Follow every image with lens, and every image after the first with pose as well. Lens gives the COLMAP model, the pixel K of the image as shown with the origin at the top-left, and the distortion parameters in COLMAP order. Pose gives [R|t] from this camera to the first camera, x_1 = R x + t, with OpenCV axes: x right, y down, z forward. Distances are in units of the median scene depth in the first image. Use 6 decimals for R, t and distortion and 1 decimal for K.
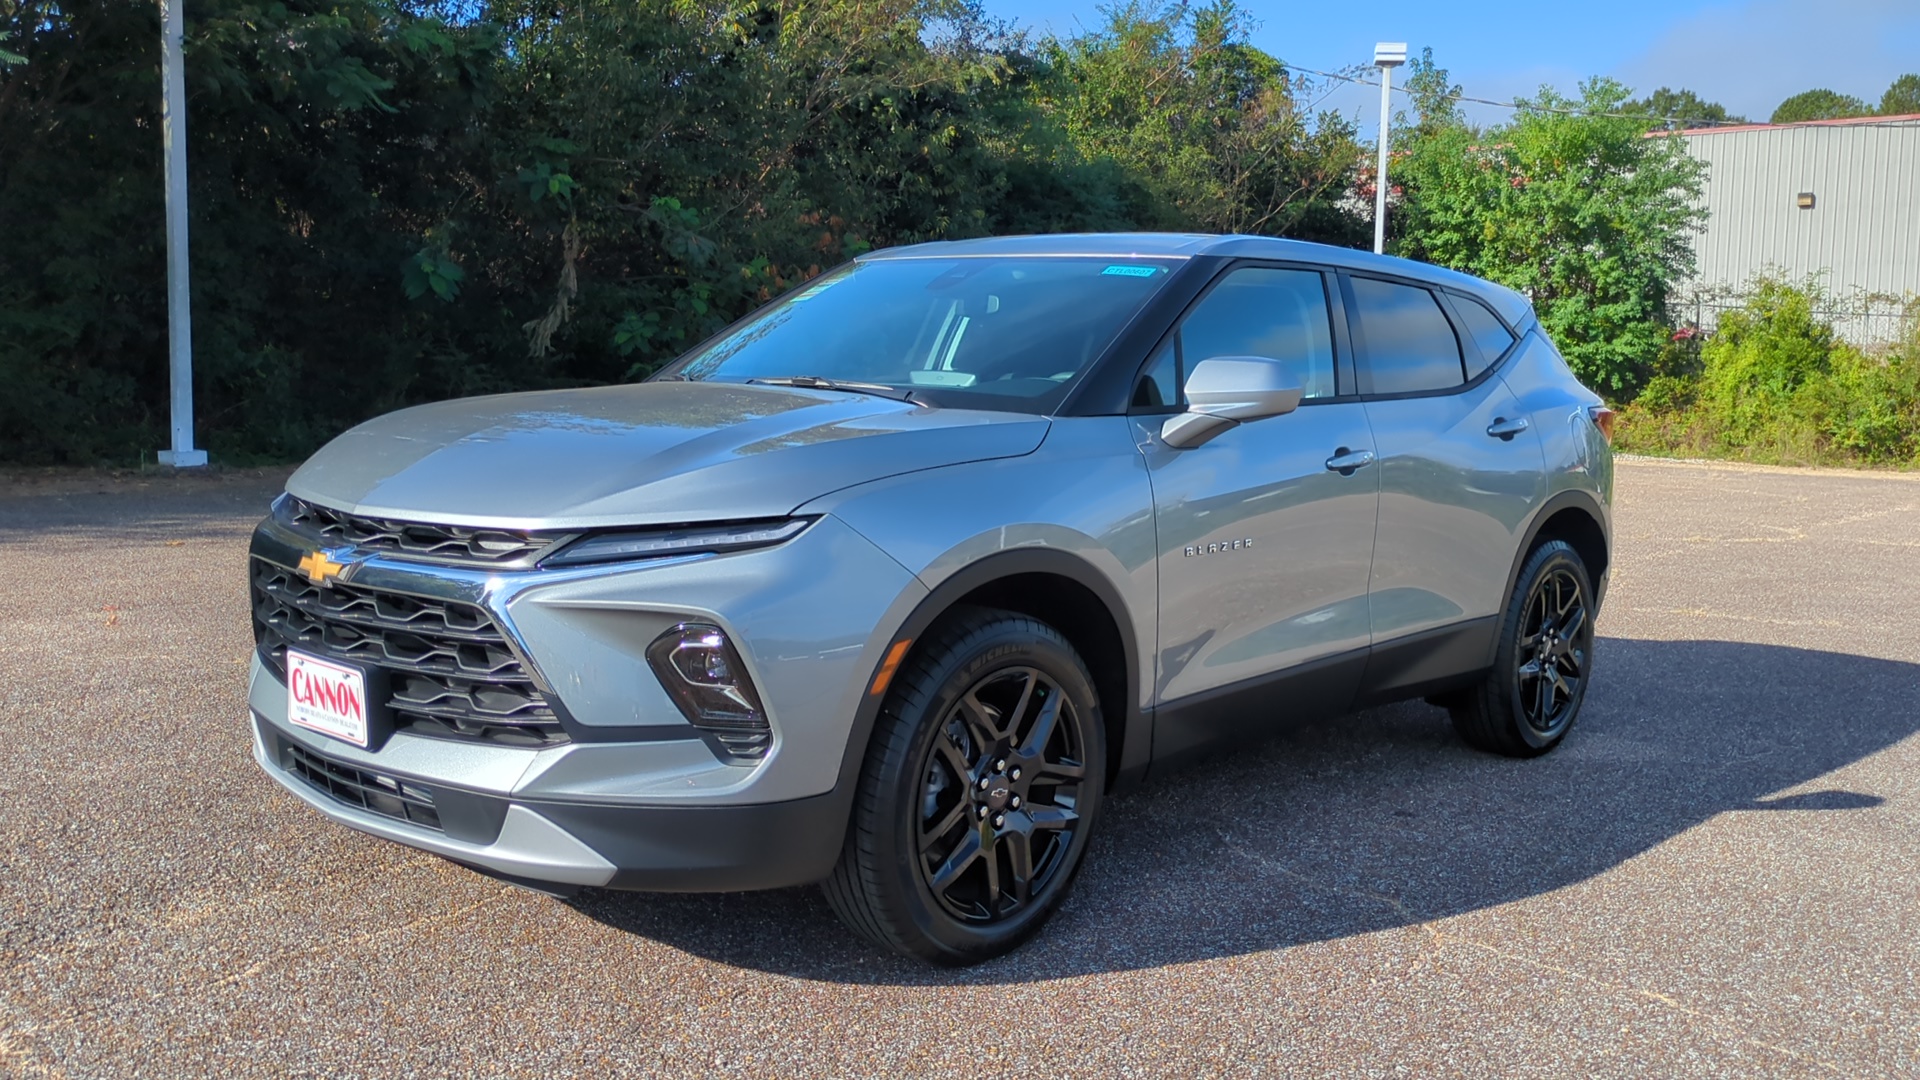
lens RADIAL K [[1664.7, 0, 956.3], [0, 1664.7, 531.1], [0, 0, 1]] dist [0.056555, -0.066032]
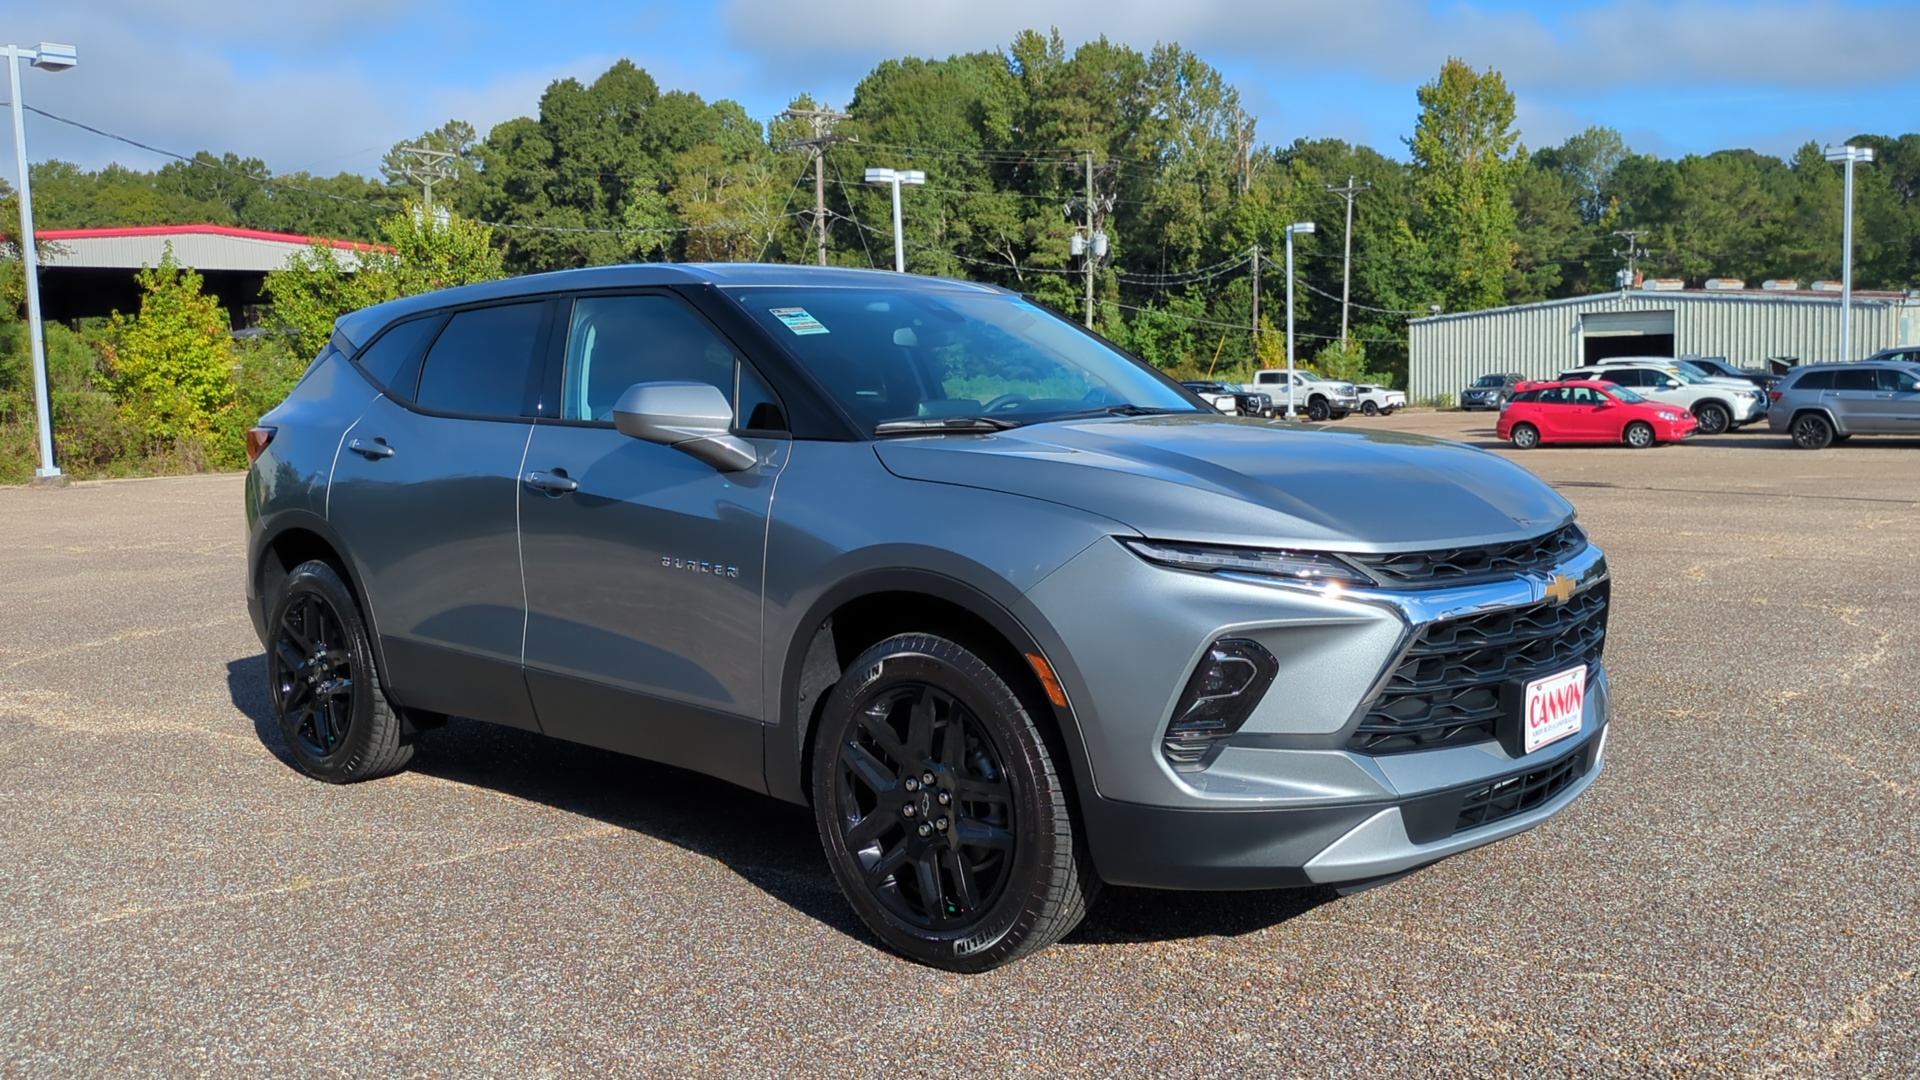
lens RADIAL K [[1664.7, 0, 959.3], [0, 1664.7, 538.2], [0, 0, 1]] dist [0.056555, -0.066032]
pose [[-0.005548, -0.133911, 0.990978, -0.182553], [0.128849, 0.982636, 0.133505, -0.026486], [-0.991649, 0.128427, 0.011803, 0.169694]]
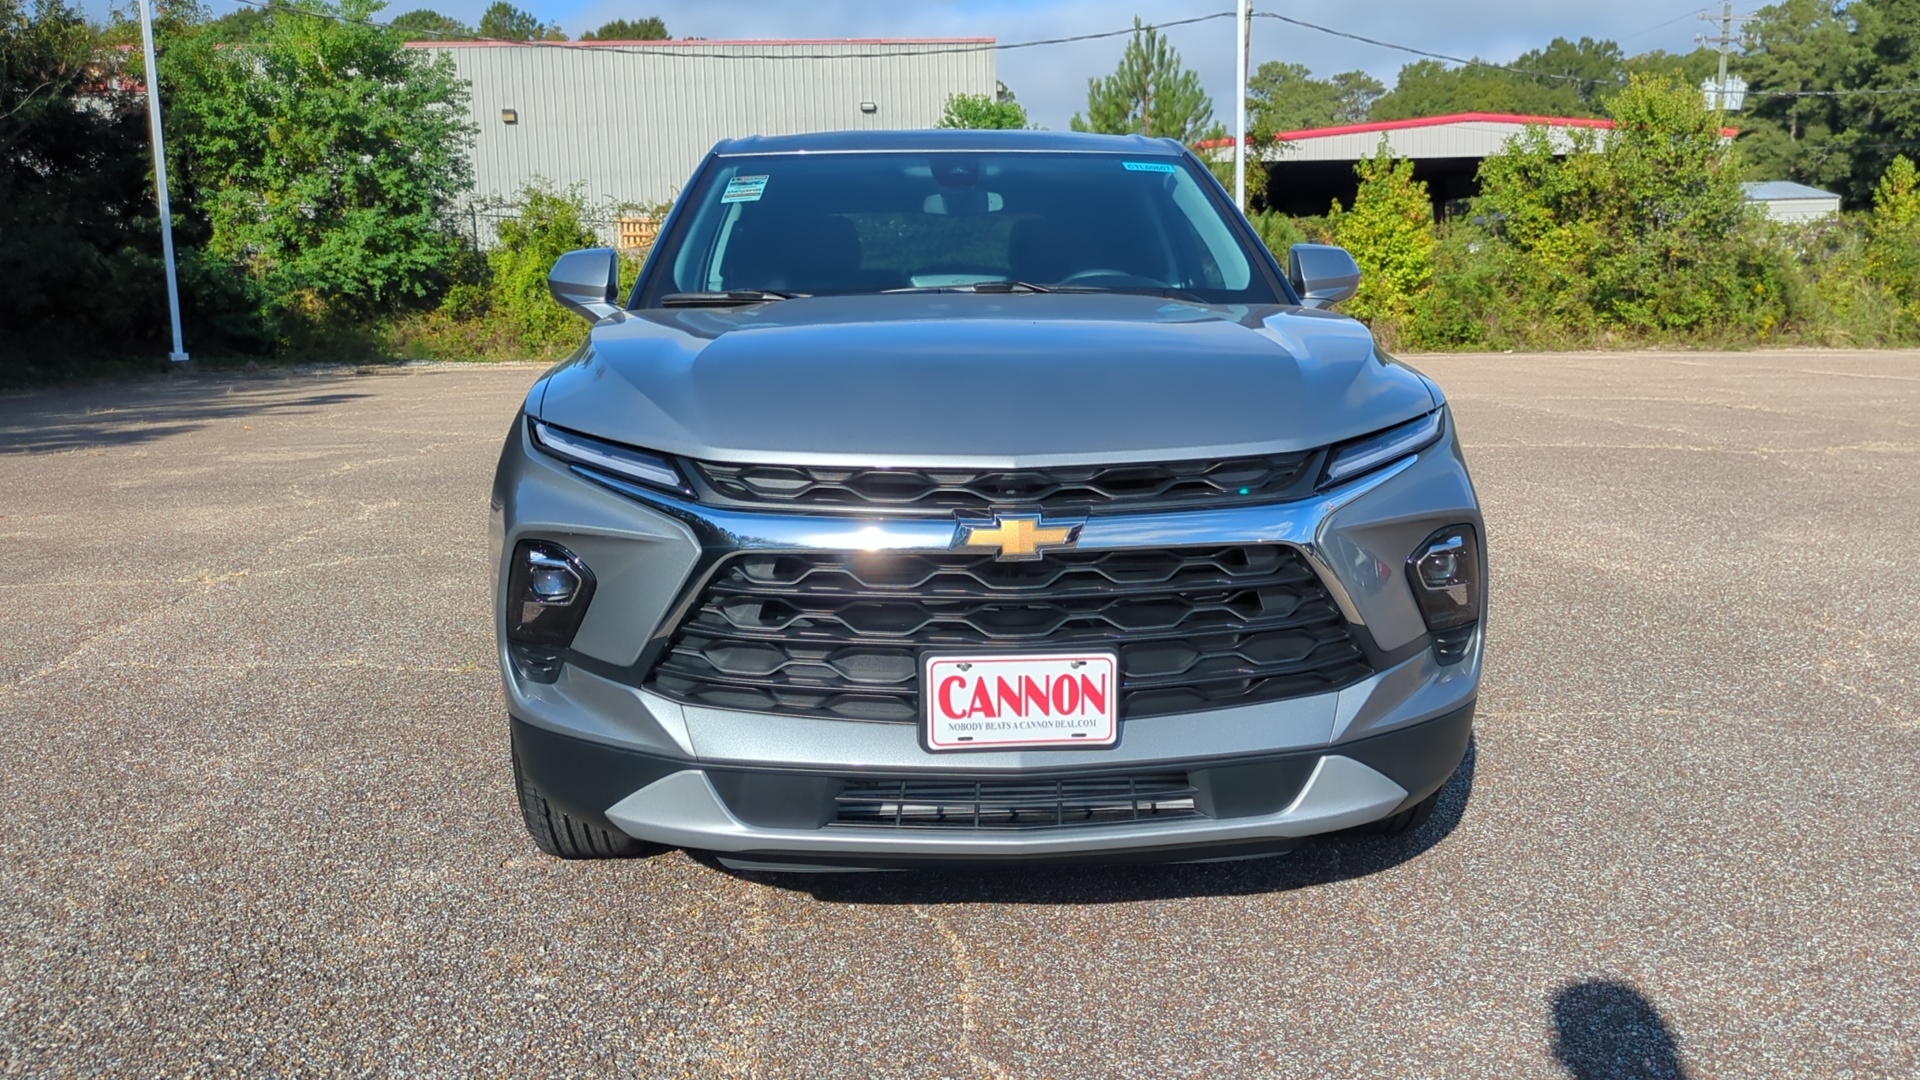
lens RADIAL K [[1664.7, 0, 953.3], [0, 1664.7, 530.9], [0, 0, 1]] dist [0.056555, -0.066032]
pose [[0.696138, -0.148093, 0.702467, -0.119277], [0.112075, 0.988913, 0.097416, -0.008236], [-0.709106, 0.010914, 0.705018, 0.055302]]
